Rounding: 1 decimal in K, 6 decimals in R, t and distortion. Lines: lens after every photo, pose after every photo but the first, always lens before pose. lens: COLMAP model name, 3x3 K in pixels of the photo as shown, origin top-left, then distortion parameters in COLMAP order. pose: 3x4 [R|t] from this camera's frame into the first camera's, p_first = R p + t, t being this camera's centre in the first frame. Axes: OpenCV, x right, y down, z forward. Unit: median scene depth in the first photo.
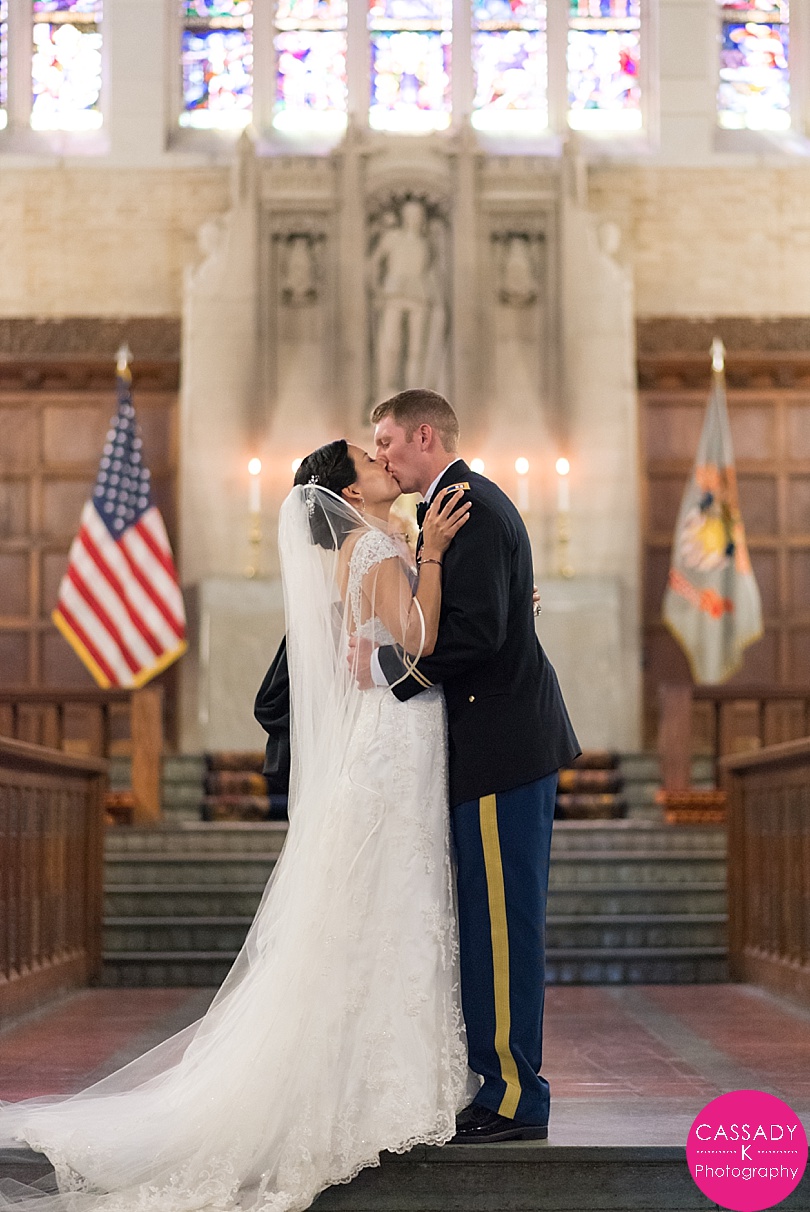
lens RADIAL K [[3008.1, 0, 410.7], [0, 3008.1, 607.9], [0, 0, 1]] dist [-0.000299, 0.000000]
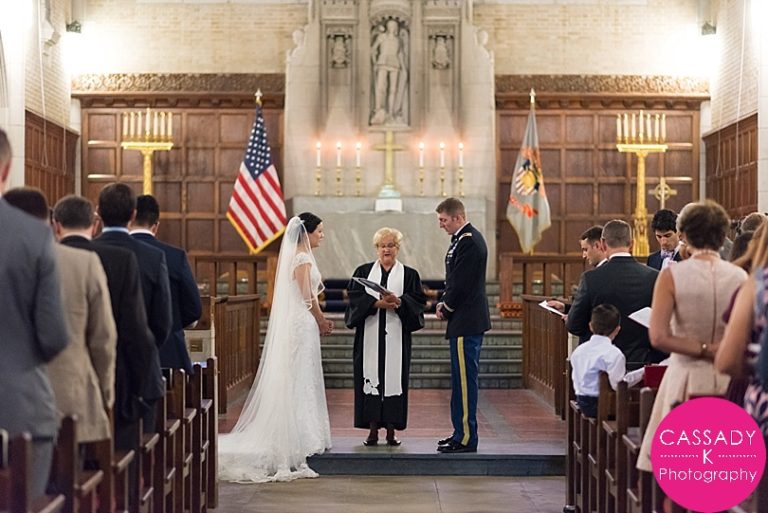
lens RADIAL K [[1906.1, 0, 381.3], [0, 1906.1, 256.2], [0, 0, 1]] dist [-0.000299, 0.000000]
pose [[0.999955, 0.009397, 0.000893, -0.007009], [-0.009436, 0.997570, 0.069029, -0.061944], [-0.000242, -0.069034, 0.997614, -0.375323]]
